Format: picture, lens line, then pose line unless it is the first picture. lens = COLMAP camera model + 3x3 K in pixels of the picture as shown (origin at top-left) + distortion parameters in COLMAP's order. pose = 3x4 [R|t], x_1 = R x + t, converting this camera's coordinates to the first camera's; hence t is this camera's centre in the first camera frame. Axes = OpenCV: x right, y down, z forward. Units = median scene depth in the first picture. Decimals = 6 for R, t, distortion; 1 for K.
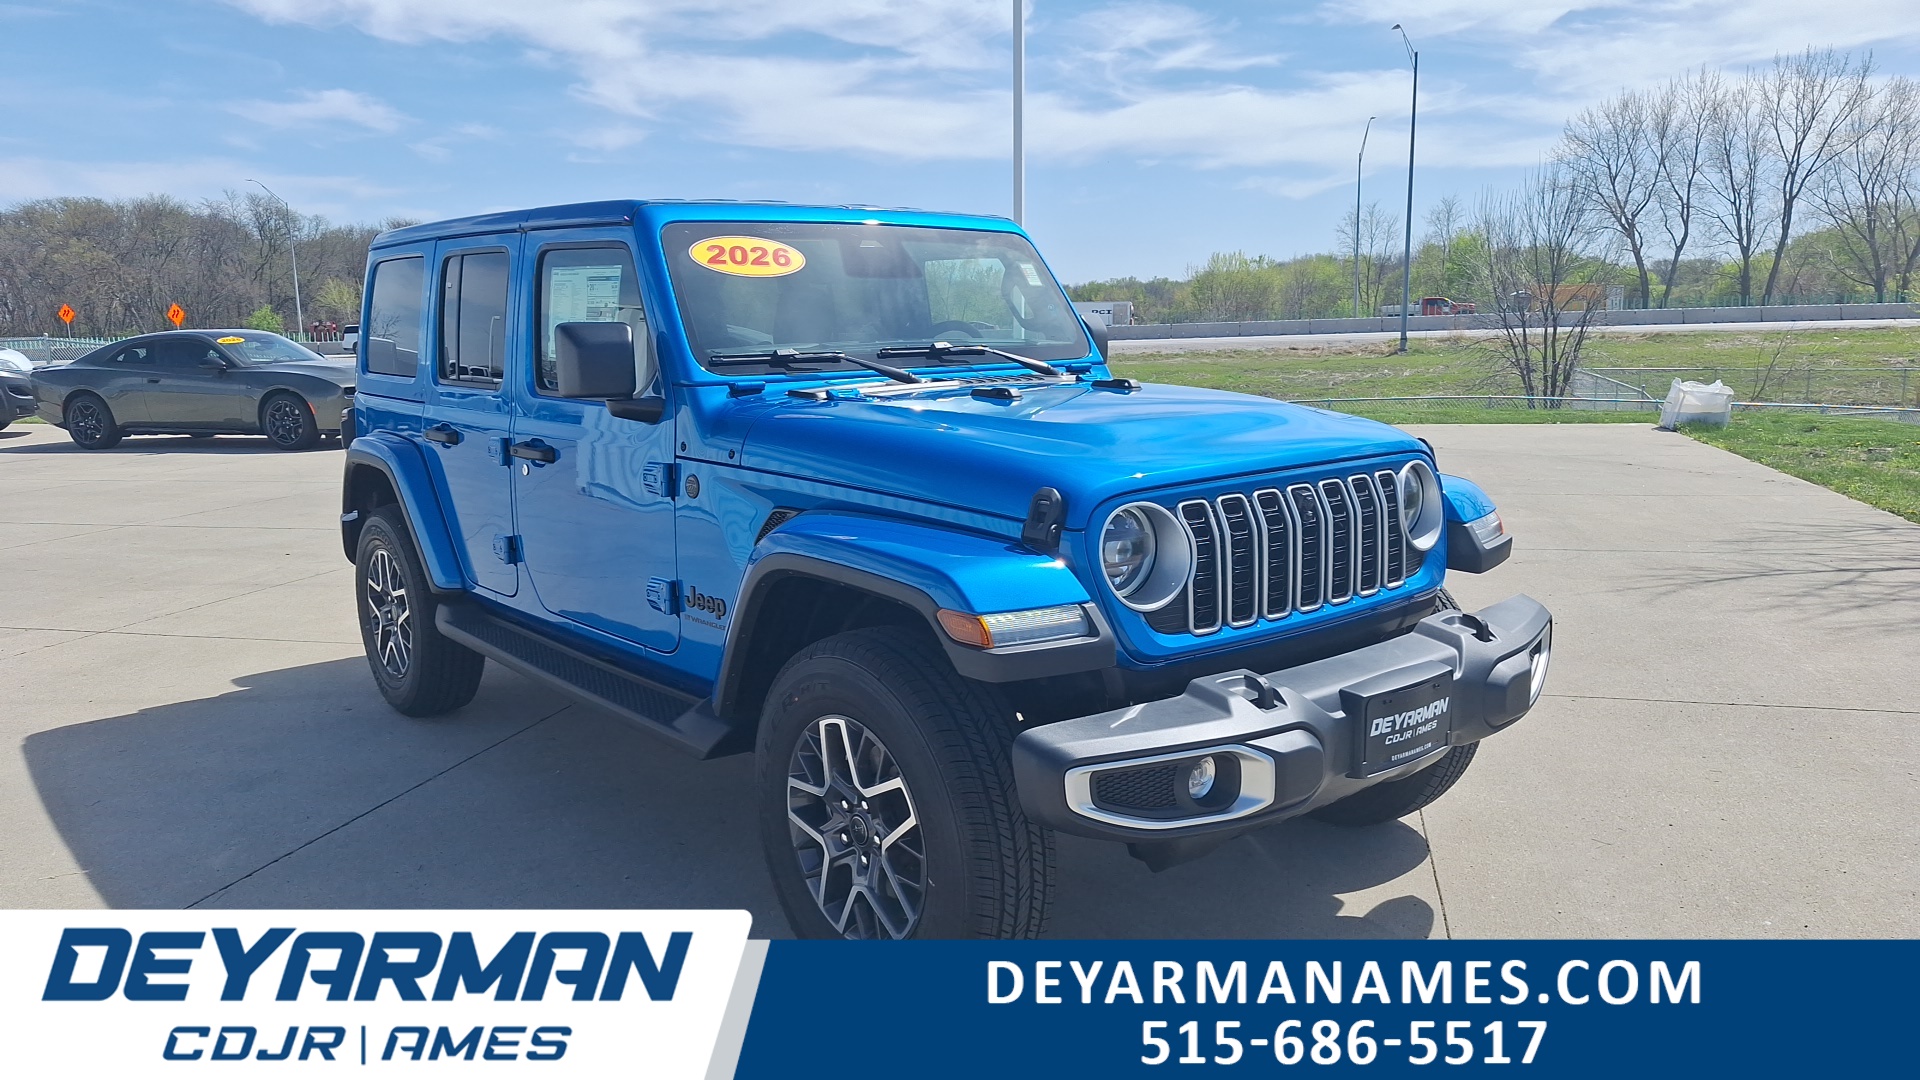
lens RADIAL K [[1367.7, 0, 962.0], [0, 1367.7, 534.4], [0, 0, 1]] dist [0.104298, -0.138513]
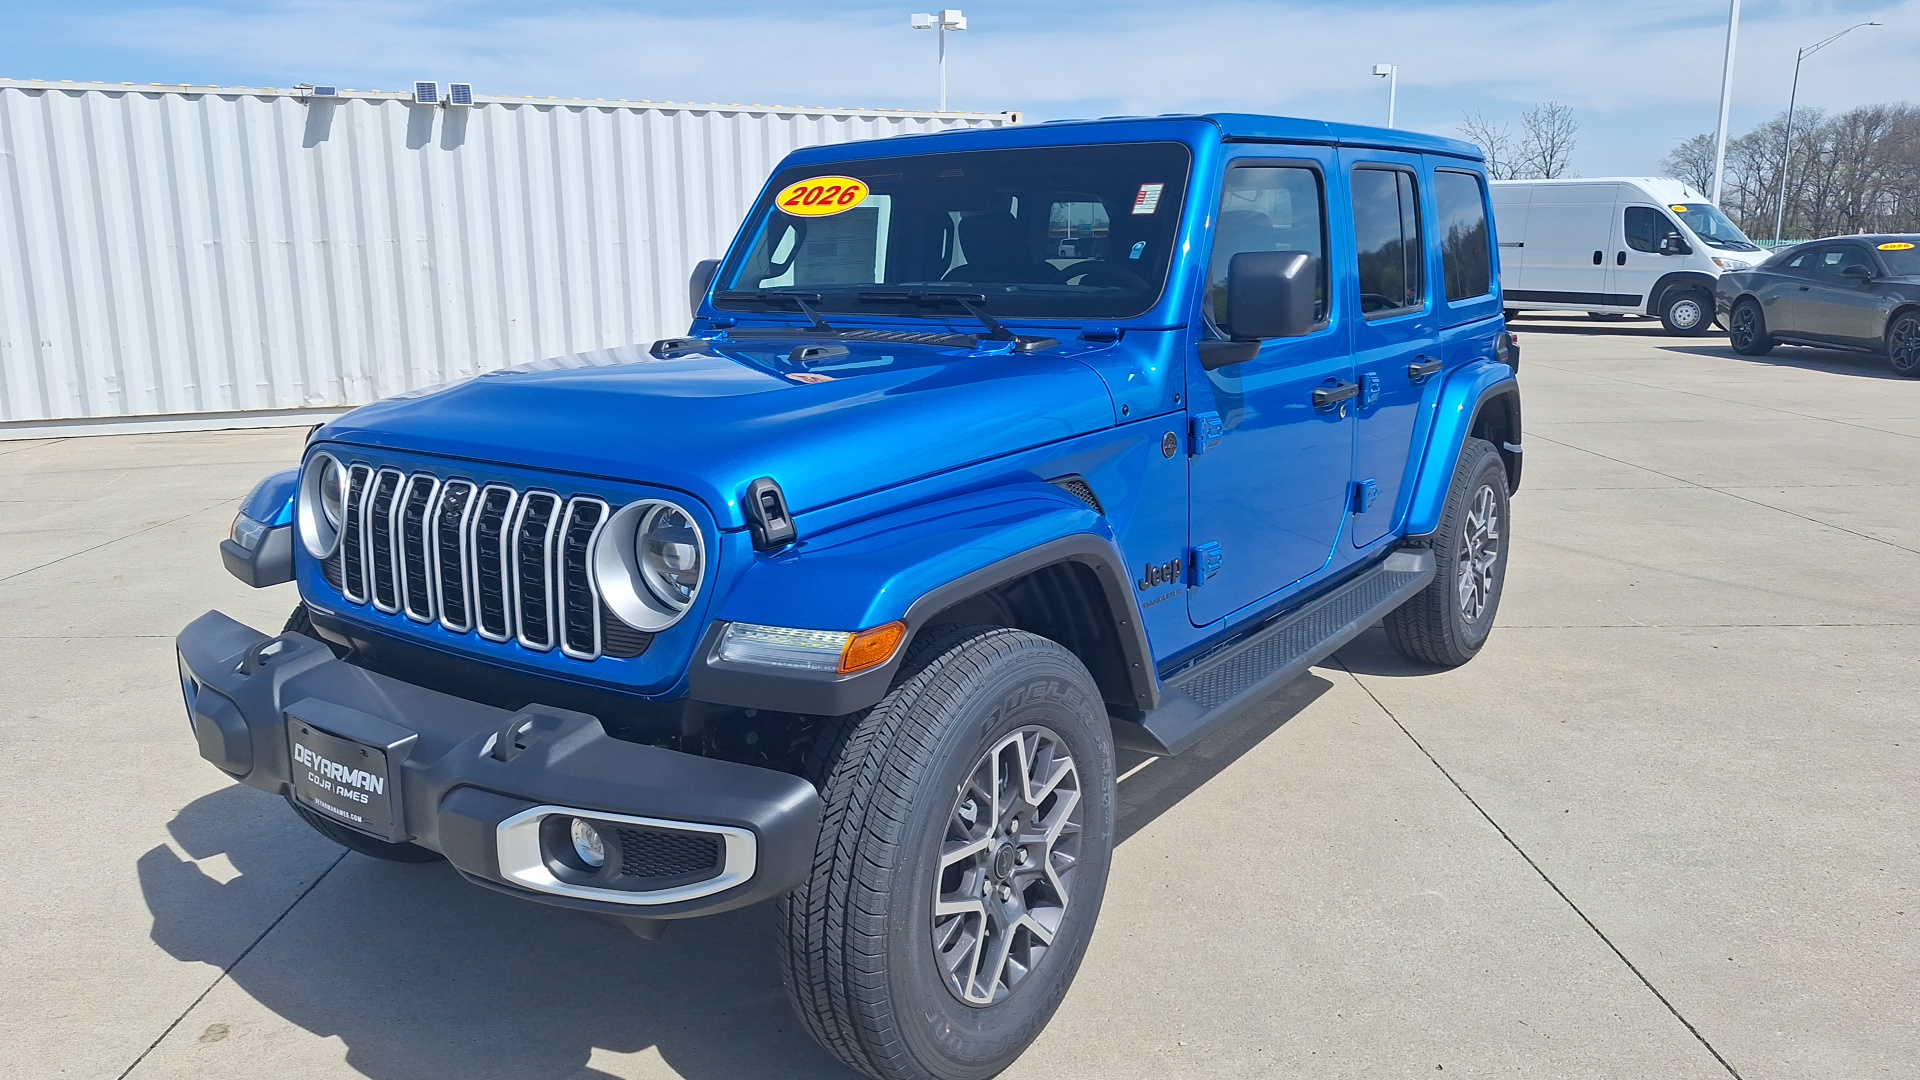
lens RADIAL K [[1367.7, 0, 962.0], [0, 1367.7, 534.4], [0, 0, 1]] dist [0.104298, -0.138513]
pose [[0.248102, 0.211456, -0.945374, 0.210031], [-0.141182, 0.973359, 0.180664, -0.037325], [0.958391, 0.088646, 0.271346, 0.200689]]
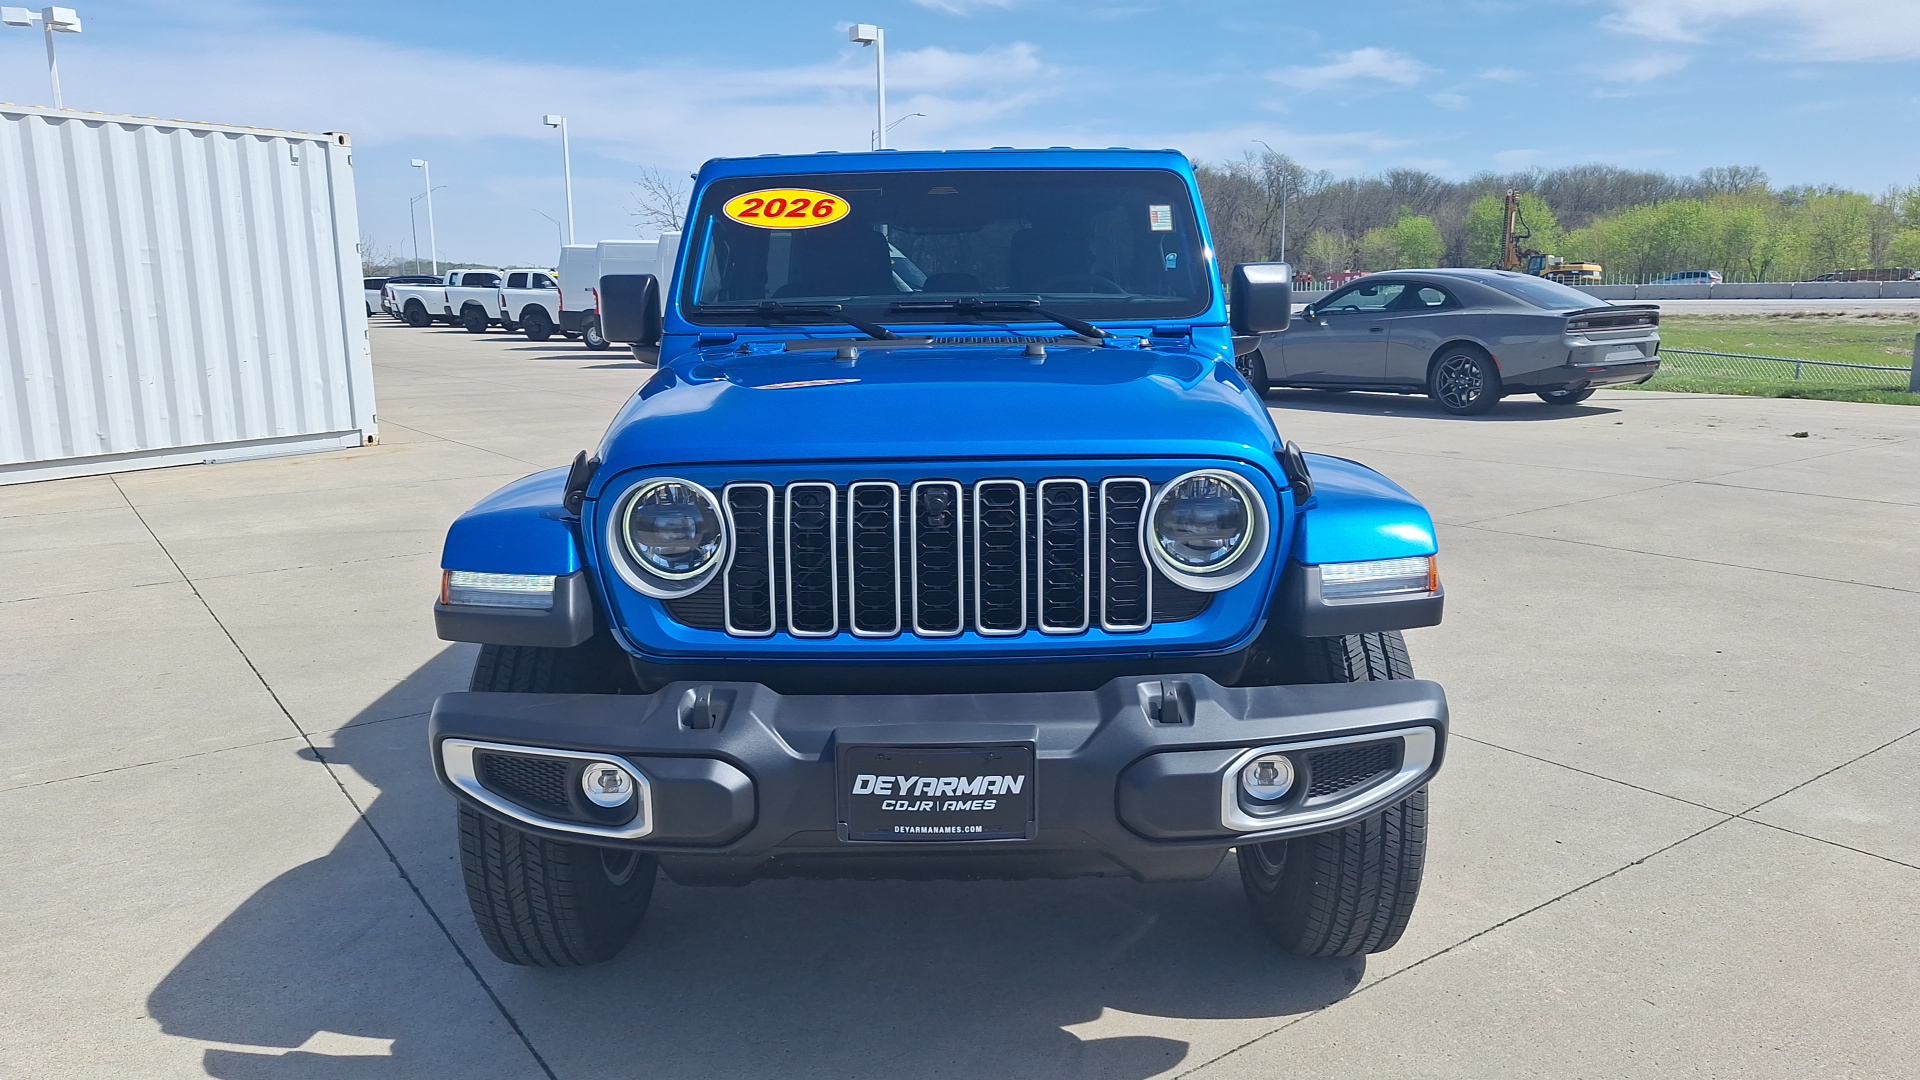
lens RADIAL K [[1353.0, 0, 966.5], [0, 1353.0, 536.3], [0, 0, 1]] dist [0.040211, -0.036775]
pose [[0.770434, 0.126227, -0.624899, 0.143007], [-0.100012, 0.991997, 0.077074, -0.012491], [0.629627, 0.003117, 0.776892, 0.072898]]
